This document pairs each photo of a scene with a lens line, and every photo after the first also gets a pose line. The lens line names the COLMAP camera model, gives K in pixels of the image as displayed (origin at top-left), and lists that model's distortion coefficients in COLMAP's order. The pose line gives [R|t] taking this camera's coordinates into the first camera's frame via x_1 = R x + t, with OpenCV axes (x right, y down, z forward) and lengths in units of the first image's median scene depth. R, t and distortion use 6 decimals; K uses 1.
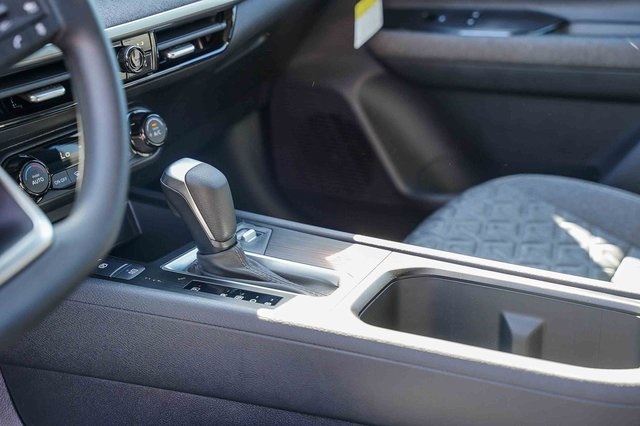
lens RADIAL K [[1152.0, 0, 321.1], [0, 1152.0, 210.0], [0, 0, 1]] dist [0.141199, 0.000000]
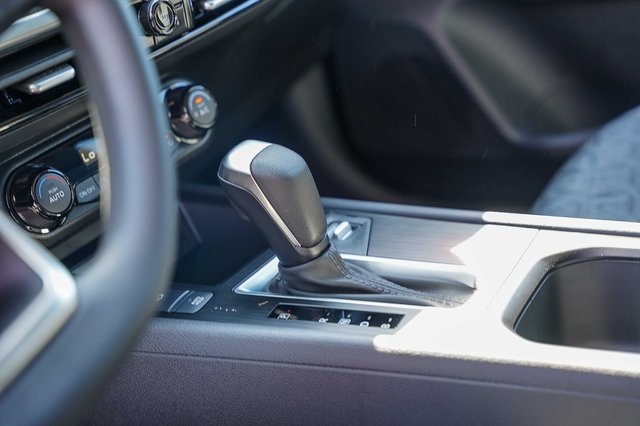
lens RADIAL K [[1240.8, 0, 320.5], [0, 1240.8, 215.5], [0, 0, 1]] dist [0.125714, 0.000000]
pose [[0.990442, -0.125967, -0.056192, -0.031812], [0.128220, 0.990999, 0.038472, -0.021995], [0.050840, -0.045309, 0.997679, 0.205401]]
